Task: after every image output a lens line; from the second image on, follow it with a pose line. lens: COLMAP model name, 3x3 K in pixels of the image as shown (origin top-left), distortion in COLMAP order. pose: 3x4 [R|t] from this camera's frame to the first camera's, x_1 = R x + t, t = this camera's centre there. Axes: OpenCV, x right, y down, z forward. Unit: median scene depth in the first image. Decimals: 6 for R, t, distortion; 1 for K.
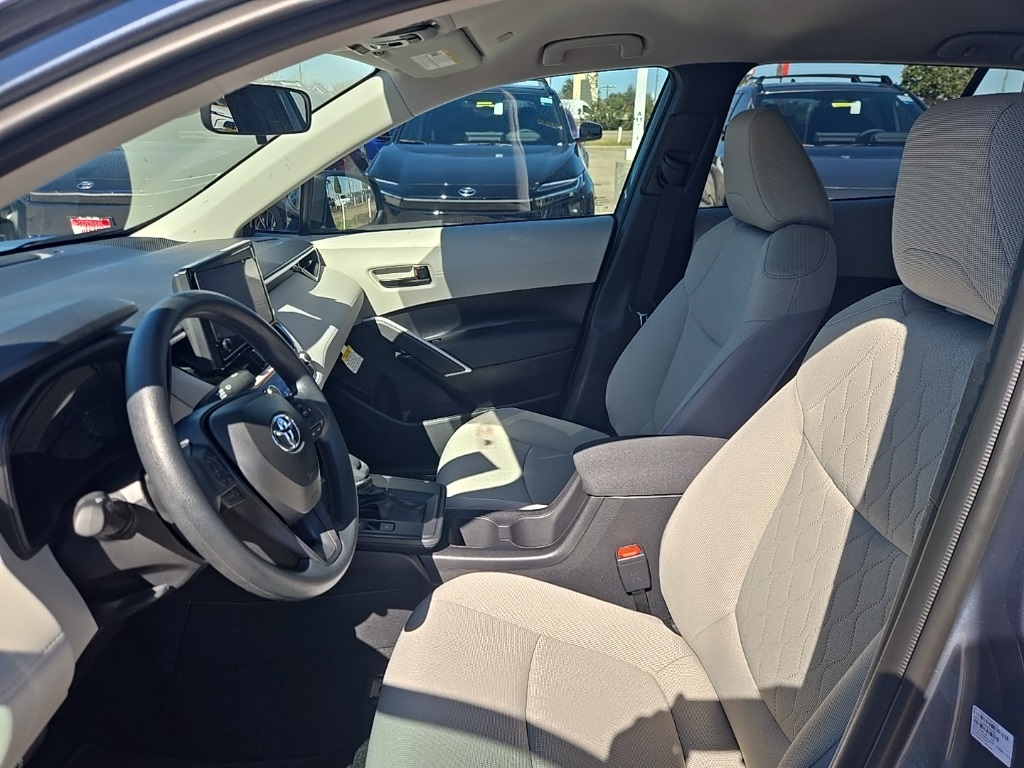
lens RADIAL K [[683.7, 0, 512.0], [0, 683.7, 384.0], [0, 0, 1]] dist [0.073218, -0.066680]
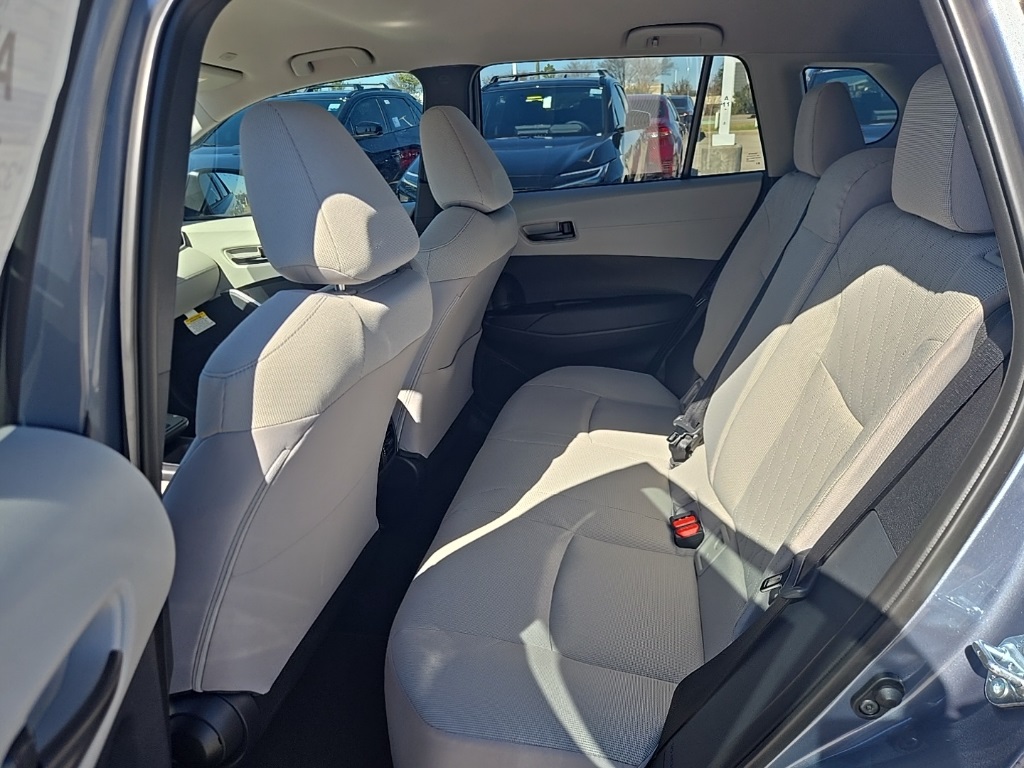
lens RADIAL K [[683.7, 0, 512.0], [0, 683.7, 384.0], [0, 0, 1]] dist [0.073218, -0.066680]
pose [[0.981368, 0.030143, -0.189758, 0.516633], [-0.028299, 0.999522, 0.012421, 0.038420], [0.190041, -0.006820, 0.981752, -0.092272]]
